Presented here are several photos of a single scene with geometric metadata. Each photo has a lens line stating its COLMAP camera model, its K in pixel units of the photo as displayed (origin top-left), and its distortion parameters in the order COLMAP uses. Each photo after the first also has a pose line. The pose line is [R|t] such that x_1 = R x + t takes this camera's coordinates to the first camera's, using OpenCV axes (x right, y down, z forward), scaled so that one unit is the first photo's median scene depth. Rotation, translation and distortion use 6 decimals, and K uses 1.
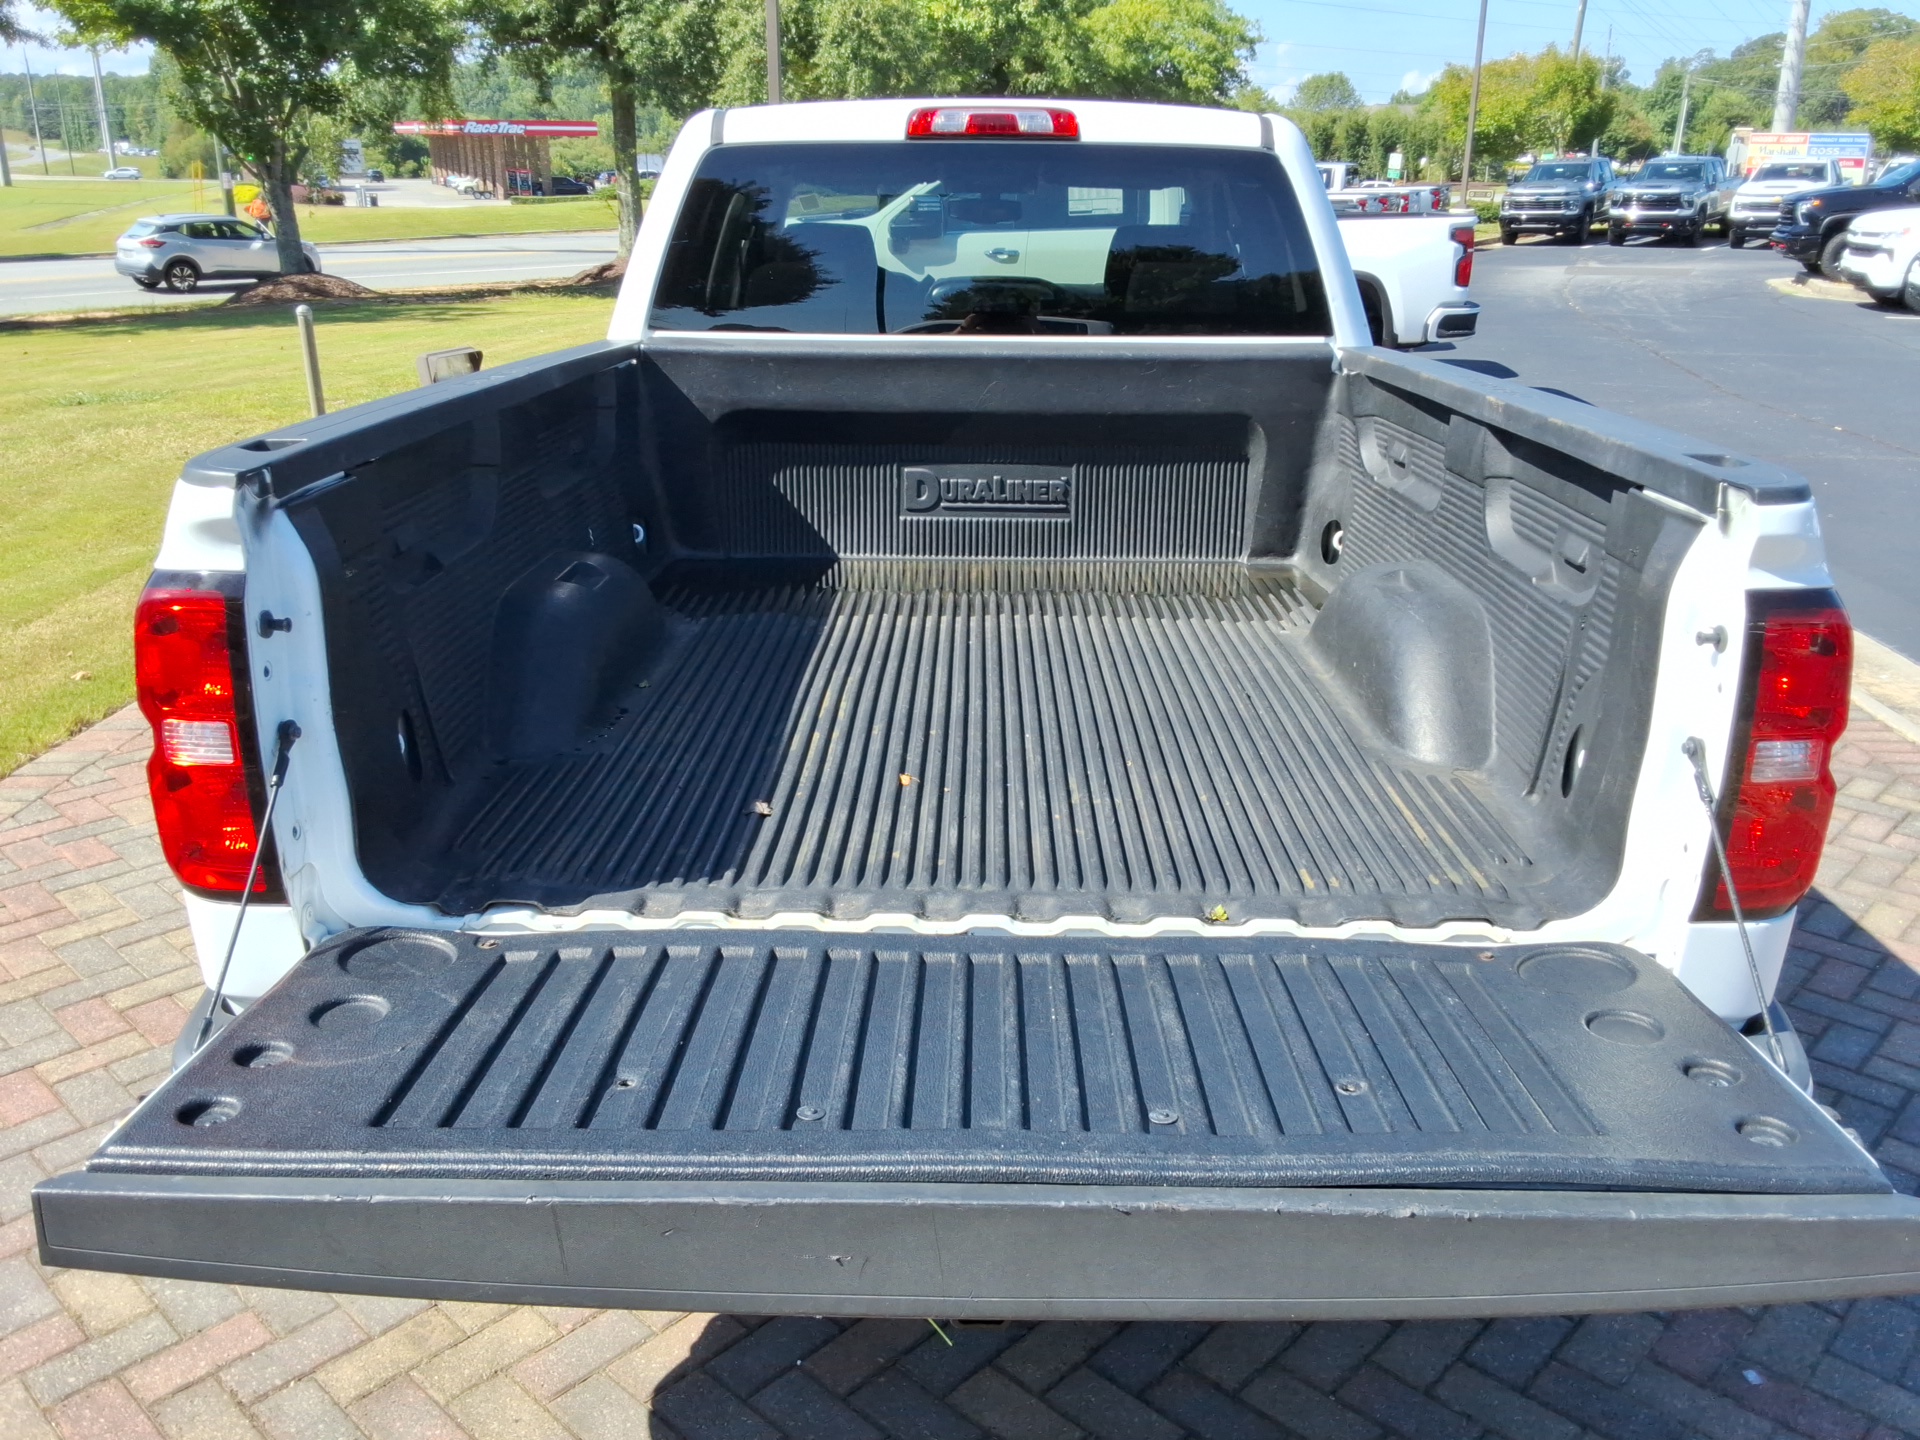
lens RADIAL K [[1539.9, 0, 976.4], [0, 1539.9, 717.3], [0, 0, 1]] dist [0.115713, -0.174612]
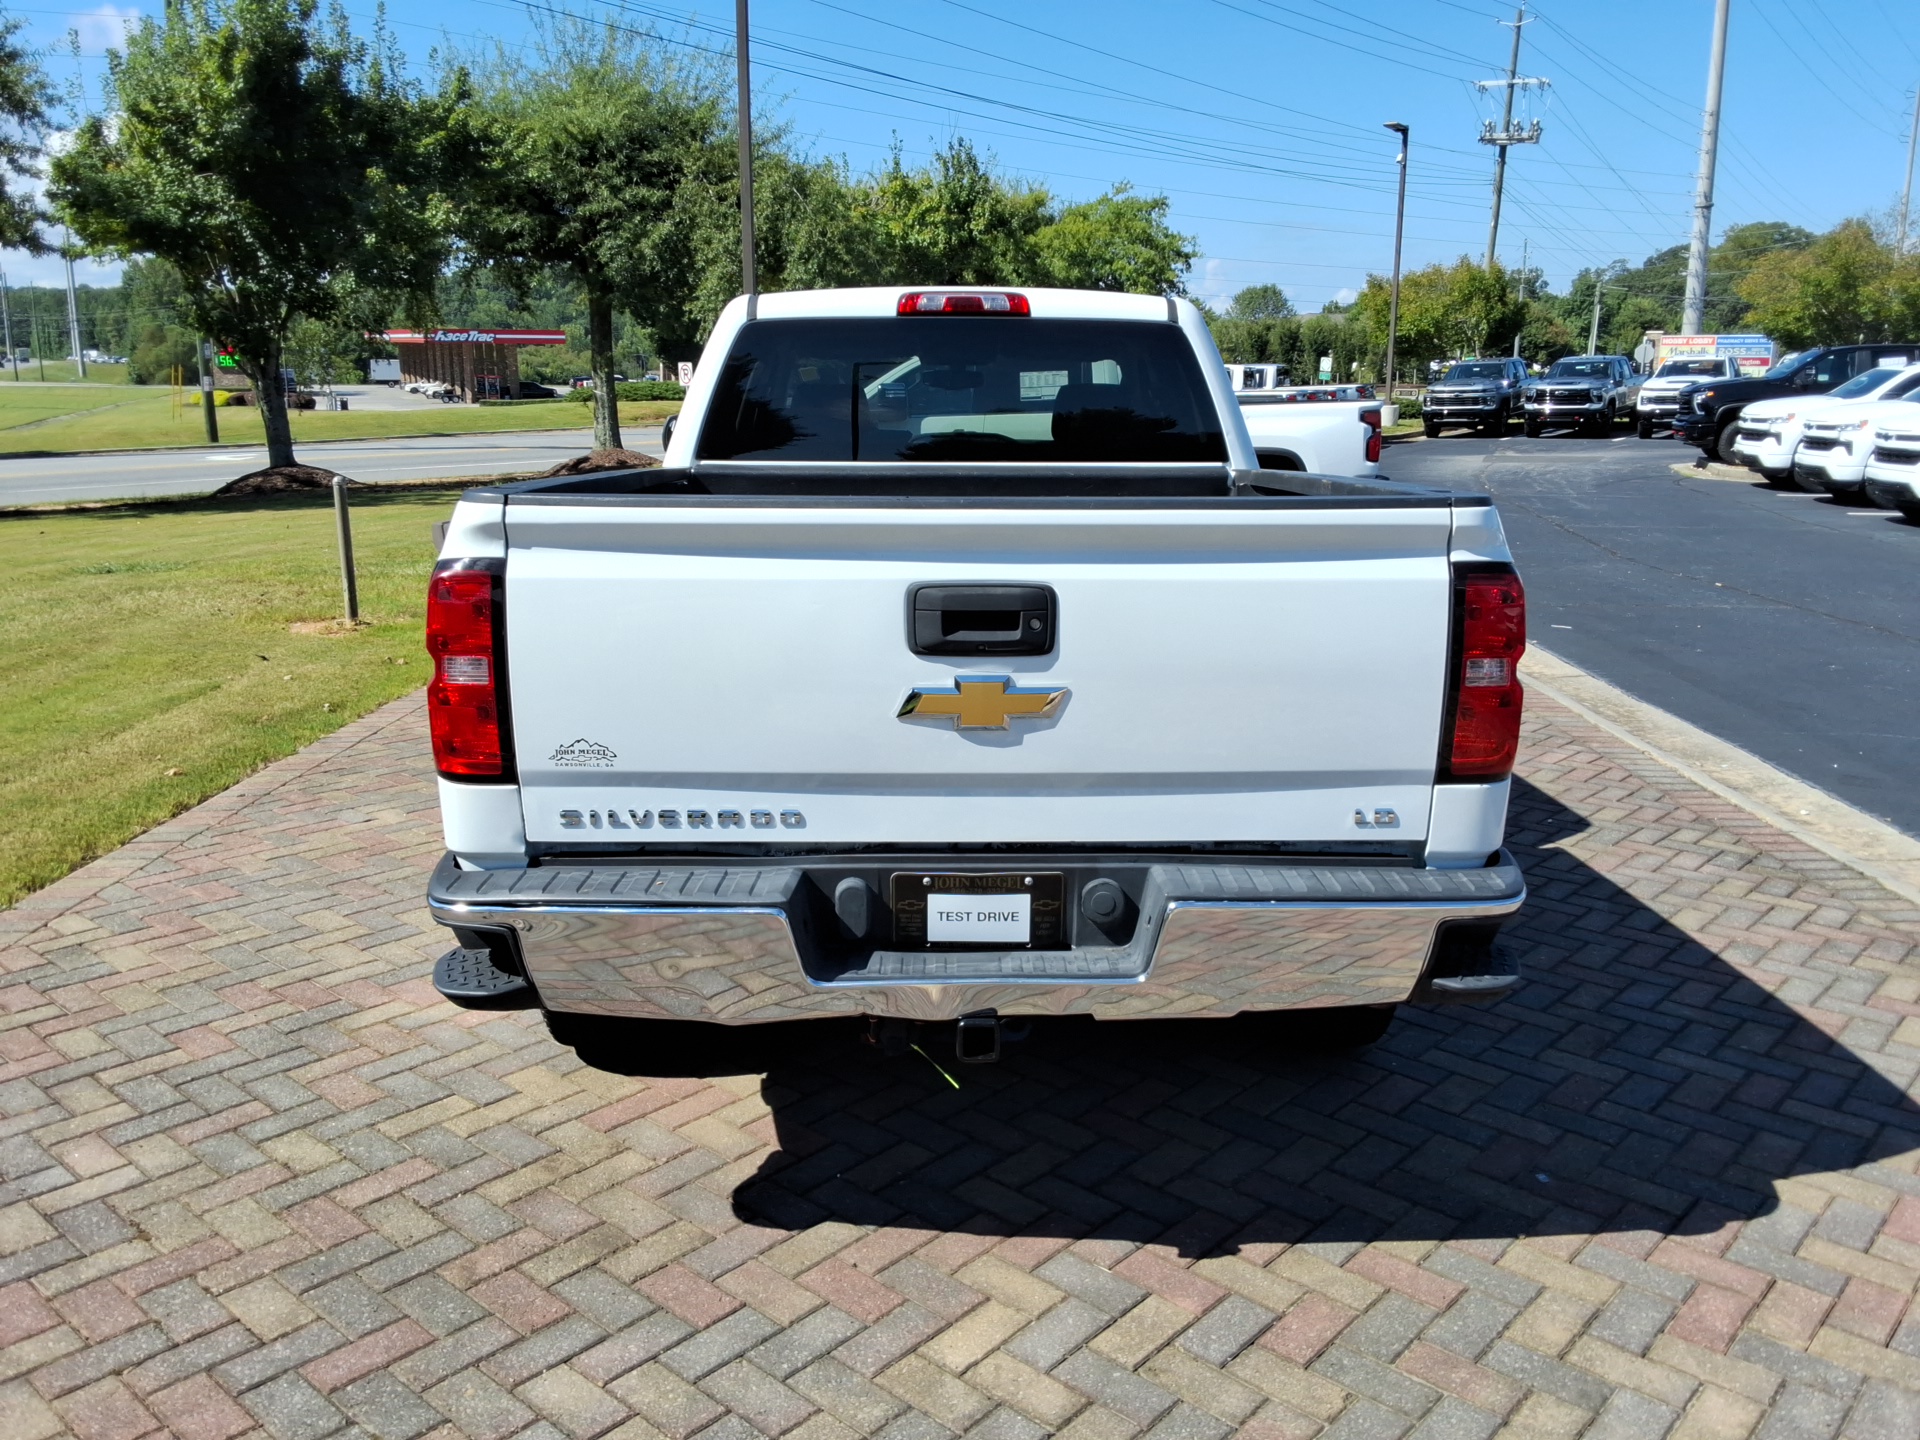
lens RADIAL K [[1539.9, 0, 973.8], [0, 1539.9, 722.8], [0, 0, 1]] dist [0.115713, -0.174612]
pose [[0.999612, -0.009459, 0.026184, -0.002503], [0.012451, 0.993102, -0.116591, 0.016235], [-0.024900, 0.116871, 0.992835, -0.033695]]
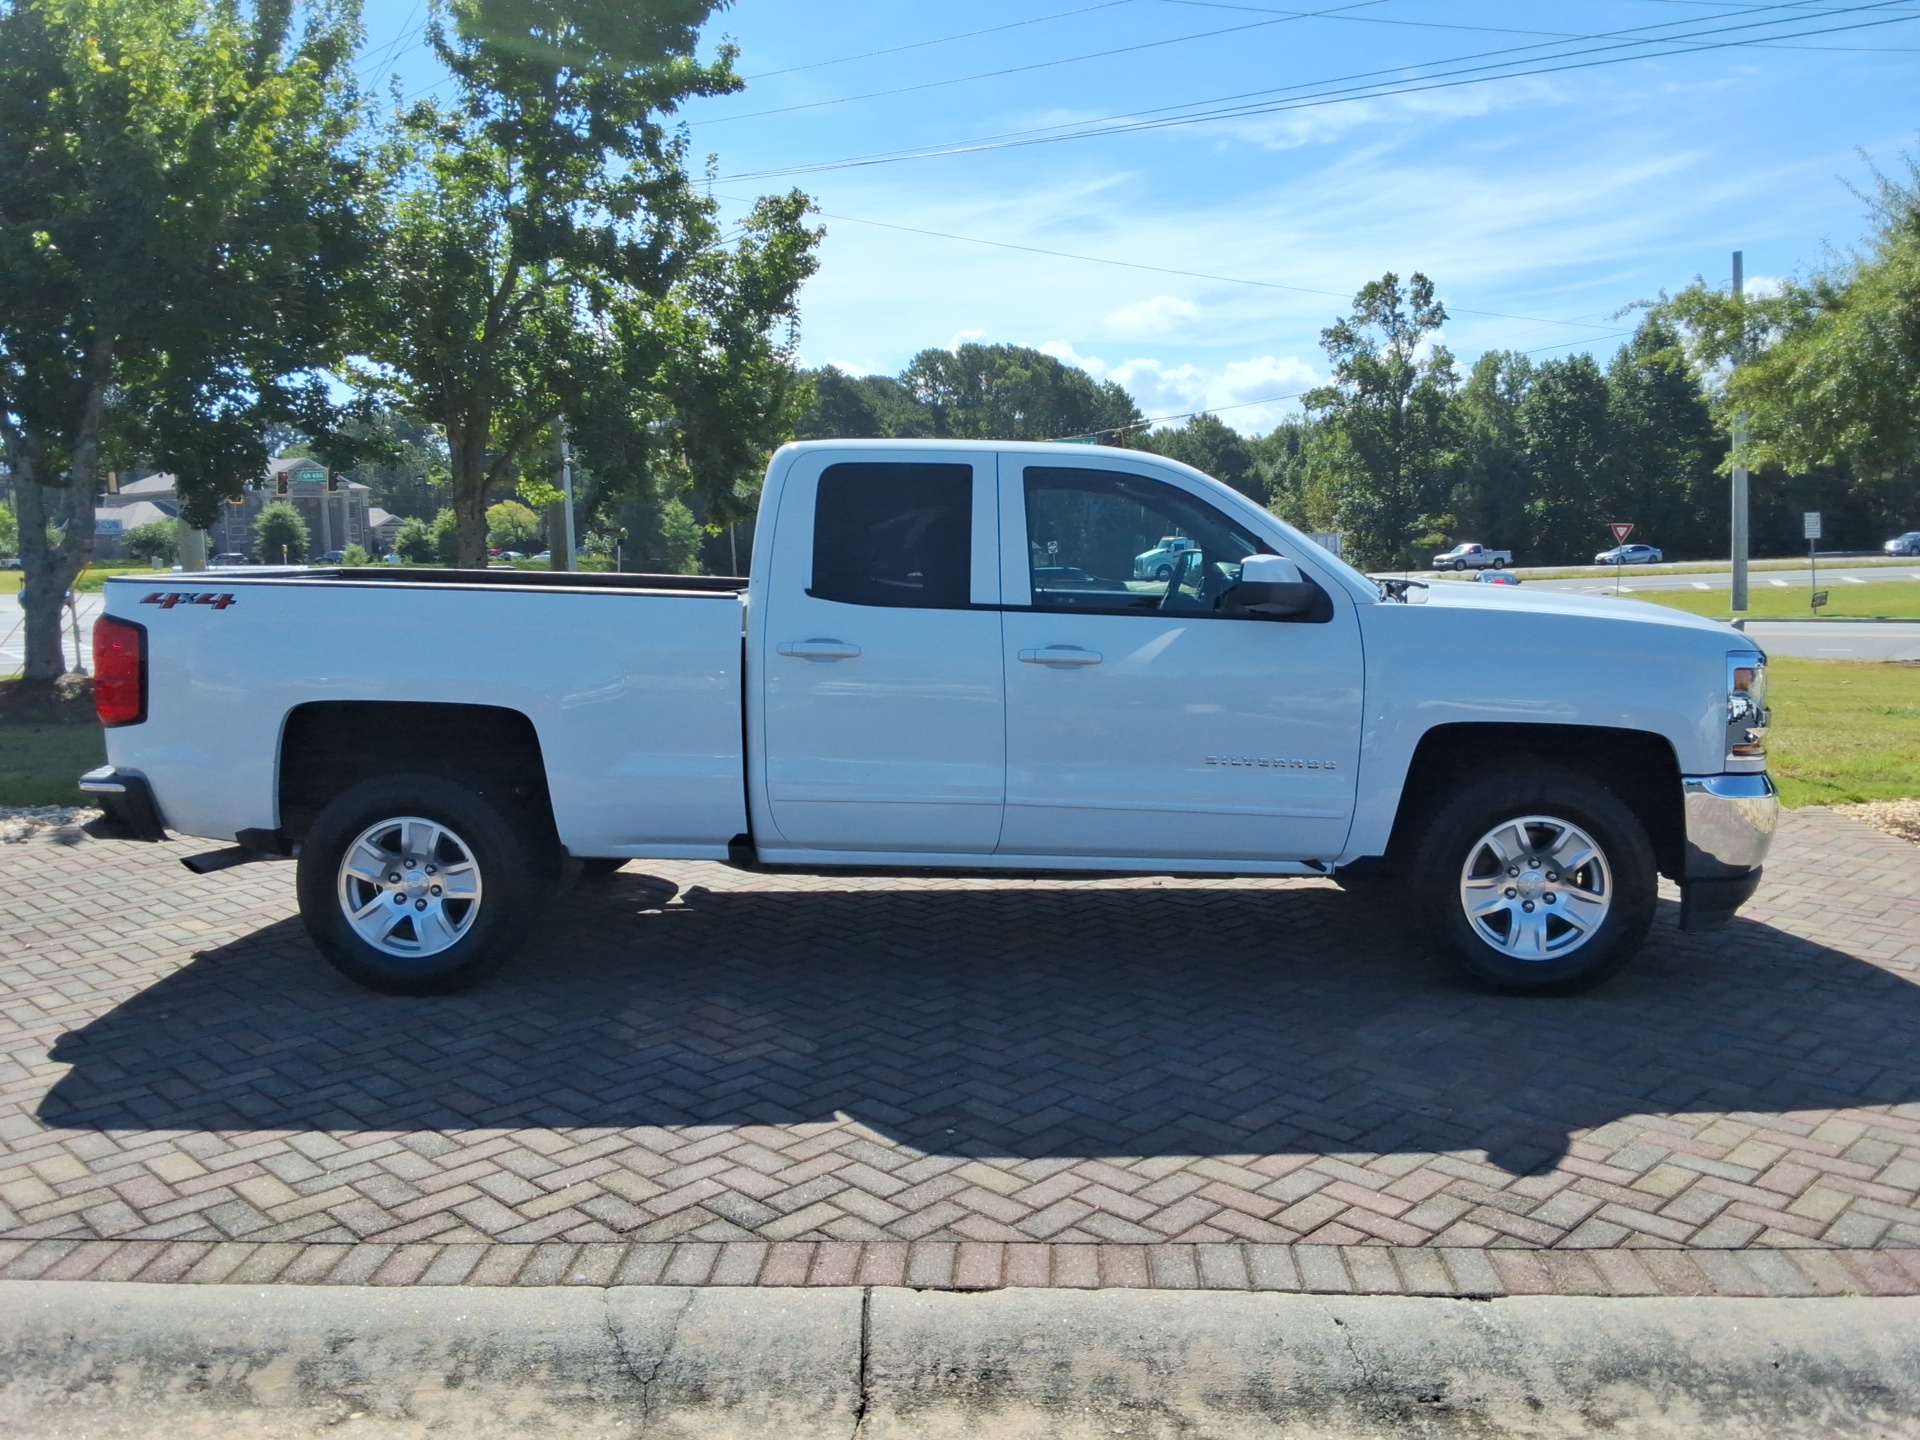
lens RADIAL K [[1539.9, 0, 987.4], [0, 1539.9, 728.8], [0, 0, 1]] dist [0.115713, -0.174612]
pose [[-0.029684, 0.113316, -0.993115, 0.234497], [-0.317988, 0.940865, 0.116859, -0.051698], [0.947630, 0.319267, 0.008105, 0.177964]]
